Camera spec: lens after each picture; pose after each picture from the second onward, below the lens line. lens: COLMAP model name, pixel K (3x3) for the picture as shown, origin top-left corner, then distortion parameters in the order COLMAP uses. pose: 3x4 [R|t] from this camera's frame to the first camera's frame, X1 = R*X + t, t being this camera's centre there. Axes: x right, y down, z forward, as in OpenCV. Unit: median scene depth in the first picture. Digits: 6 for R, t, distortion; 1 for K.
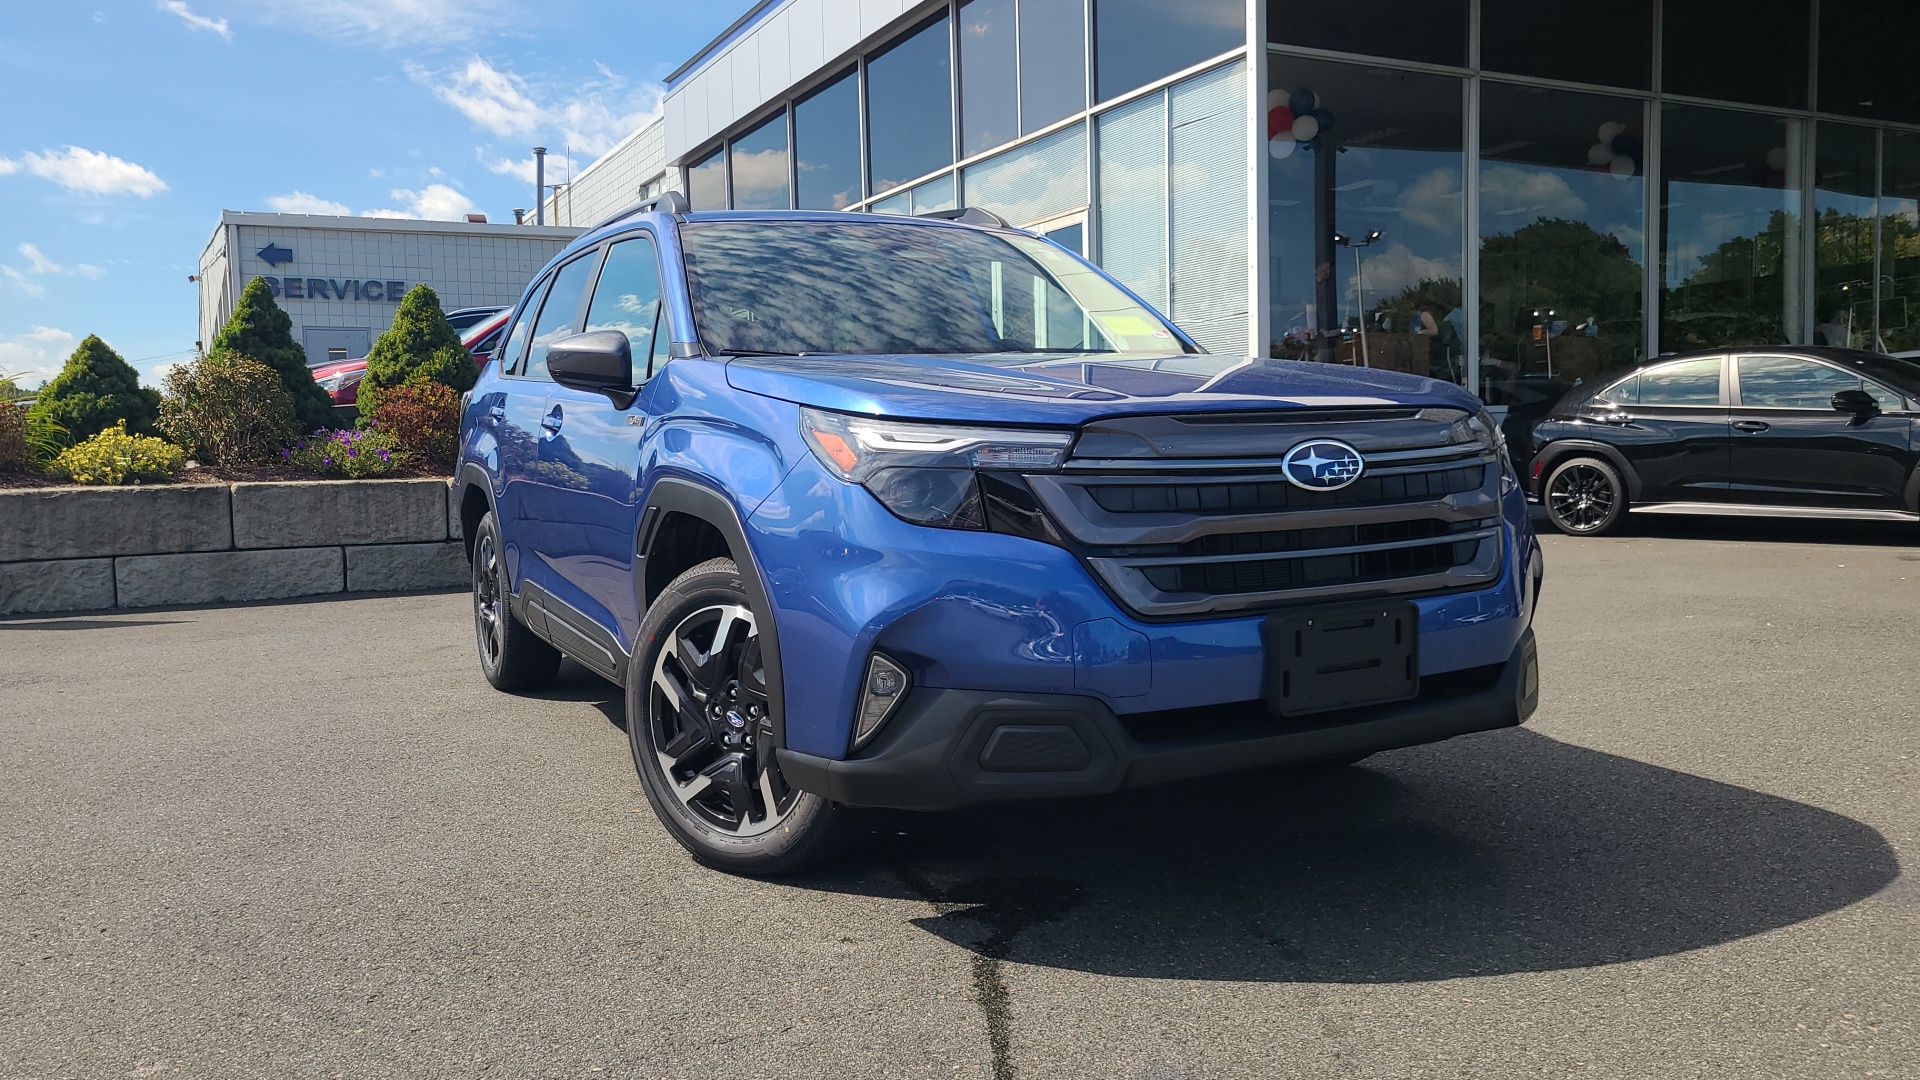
lens RADIAL K [[1388.0, 0, 963.0], [0, 1388.0, 549.8], [0, 0, 1]] dist [0.003901, -0.006311]
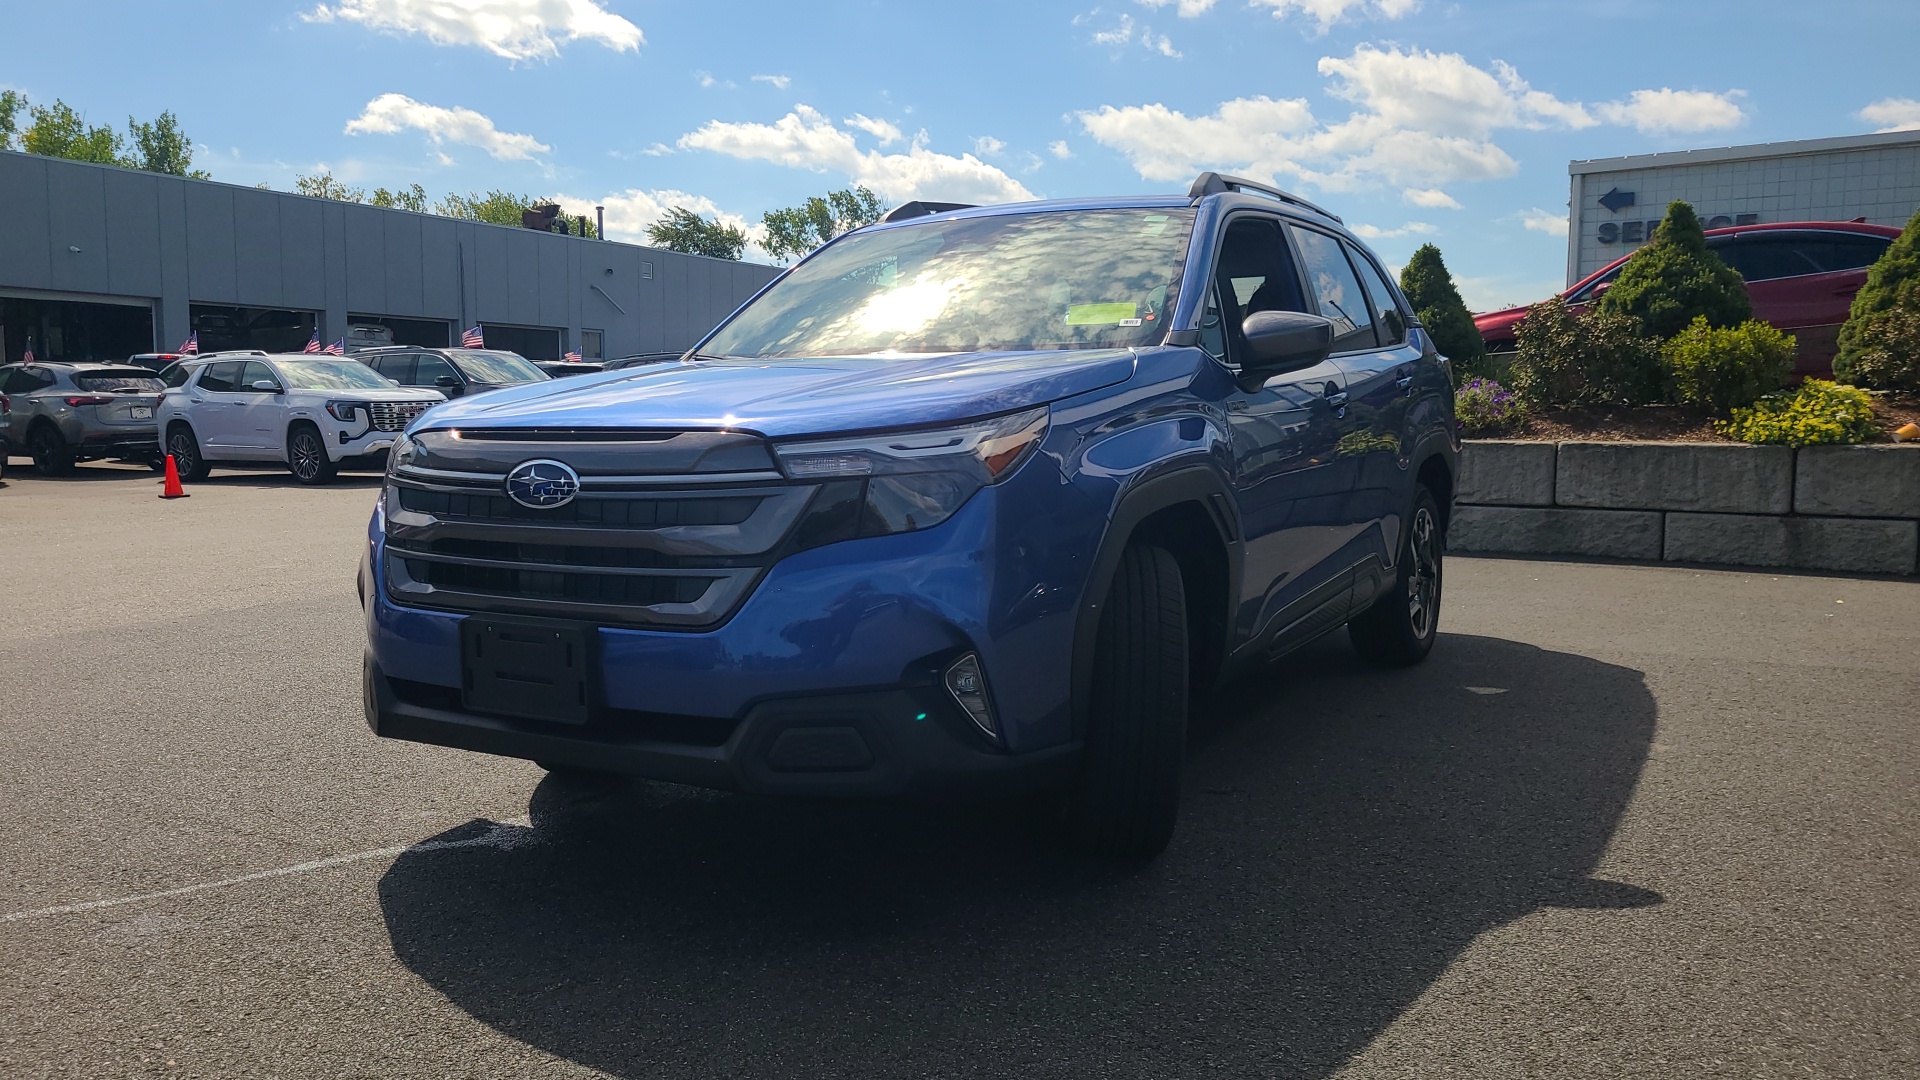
lens RADIAL K [[1450.2, 0, 899.1], [0, 1450.2, 561.5], [0, 0, 1]] dist [0.038690, -0.010231]
pose [[0.503908, 0.115341, -0.856021, 1.228980], [-0.081181, 0.992982, 0.086007, -0.109222], [0.859934, 0.026153, 0.509735, 0.622004]]
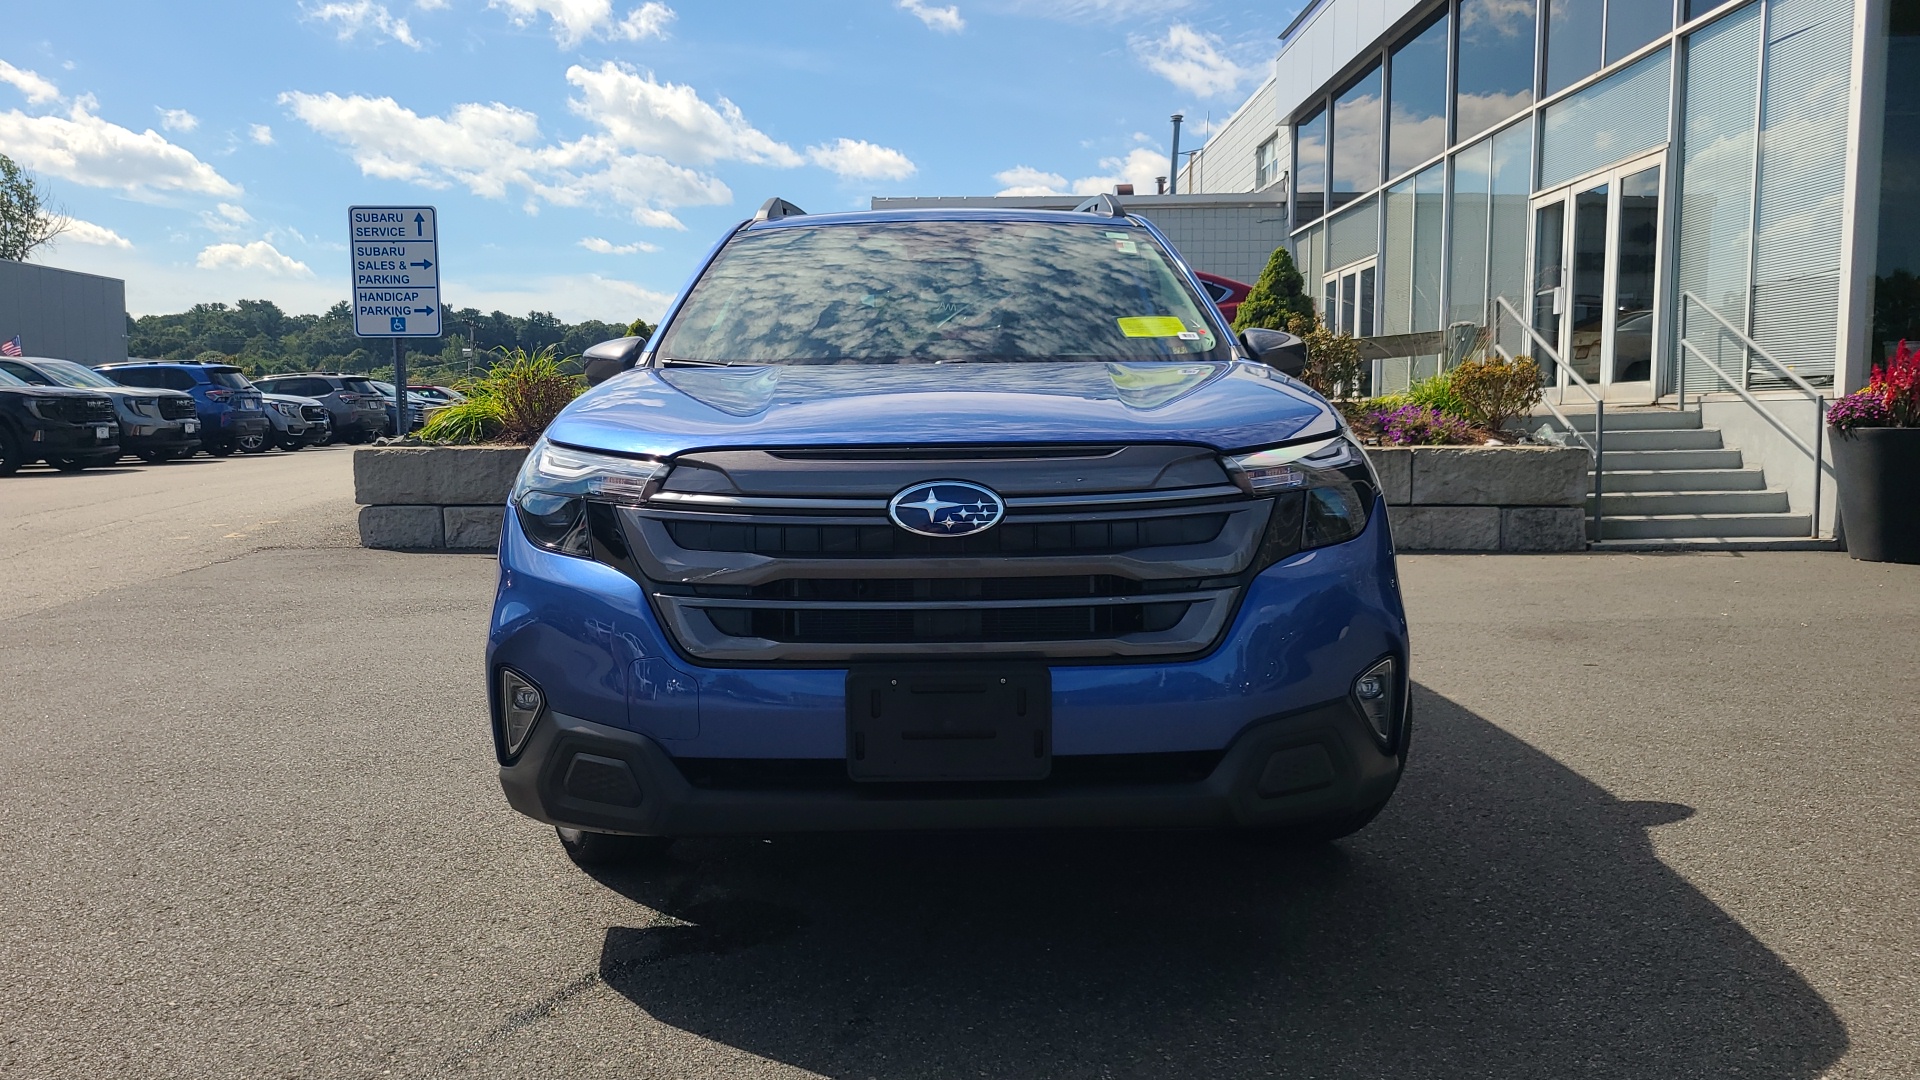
lens RADIAL K [[1450.2, 0, 951.8], [0, 1450.2, 542.8], [0, 0, 1]] dist [0.038690, -0.010231]
pose [[0.883845, 0.063755, -0.463415, 0.645327], [-0.057819, 0.997961, 0.027022, -0.059555], [0.464193, 0.002911, 0.885730, 0.153427]]
